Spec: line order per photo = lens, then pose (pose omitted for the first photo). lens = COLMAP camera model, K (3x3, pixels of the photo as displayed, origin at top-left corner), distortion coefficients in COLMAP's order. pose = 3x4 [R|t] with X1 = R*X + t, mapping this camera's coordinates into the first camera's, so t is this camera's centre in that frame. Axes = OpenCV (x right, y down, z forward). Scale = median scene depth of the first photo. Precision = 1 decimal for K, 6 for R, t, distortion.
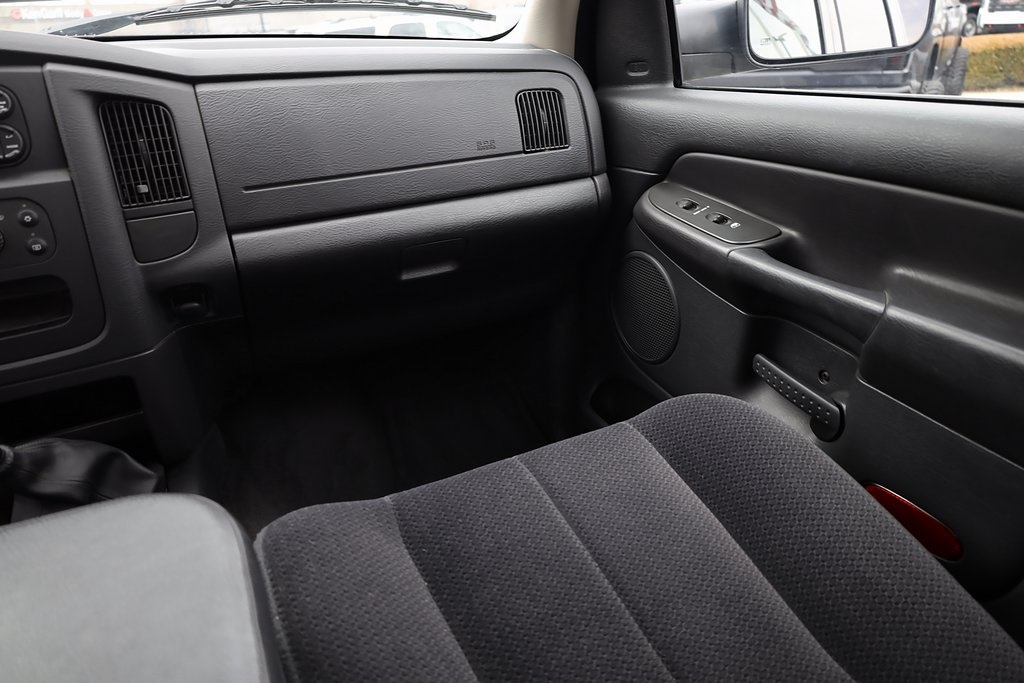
lens RADIAL K [[699.6, 0, 512.0], [0, 699.6, 341.5], [0, 0, 1]] dist [-0.014647, 0.003612]
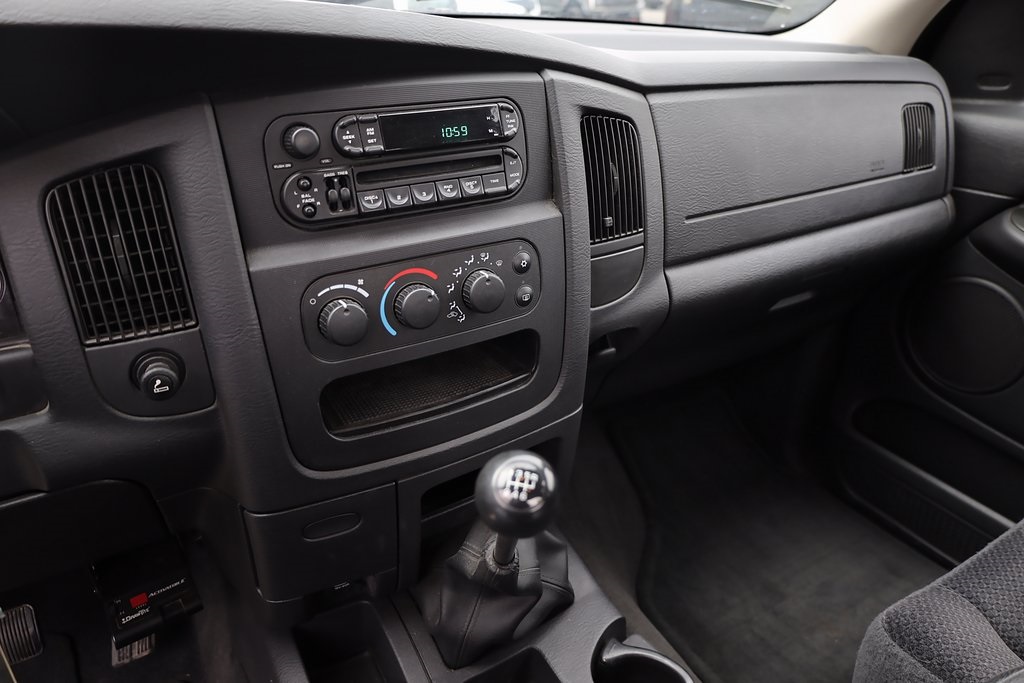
lens RADIAL K [[699.6, 0, 512.0], [0, 699.6, 341.5], [0, 0, 1]] dist [-0.014647, 0.003612]
pose [[0.996735, 0.008072, 0.080339, -0.698581], [-0.011965, 0.998771, 0.048103, -0.111449], [-0.079852, -0.048907, 0.995606, 0.158951]]
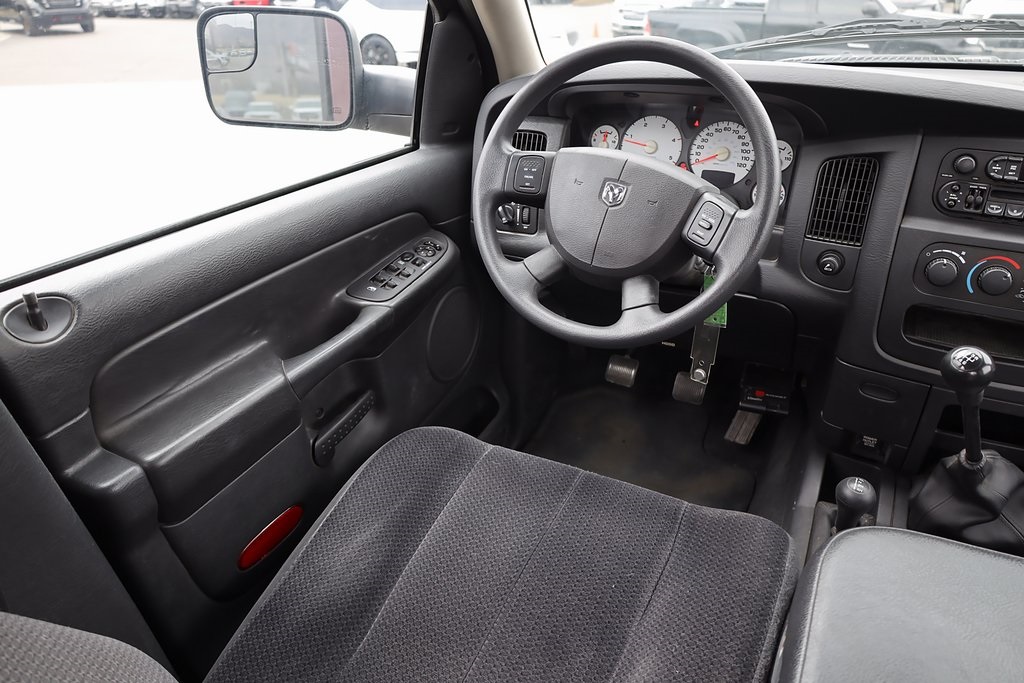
lens RADIAL K [[688.6, 0, 513.6], [0, 688.6, 344.1], [0, 0, 1]] dist [-0.022824, 0.002561]
pose [[0.589311, 0.416002, -0.692571, -0.408481], [-0.348069, 0.904337, 0.247028, -0.025096], [0.729082, 0.095486, 0.677733, -0.384713]]
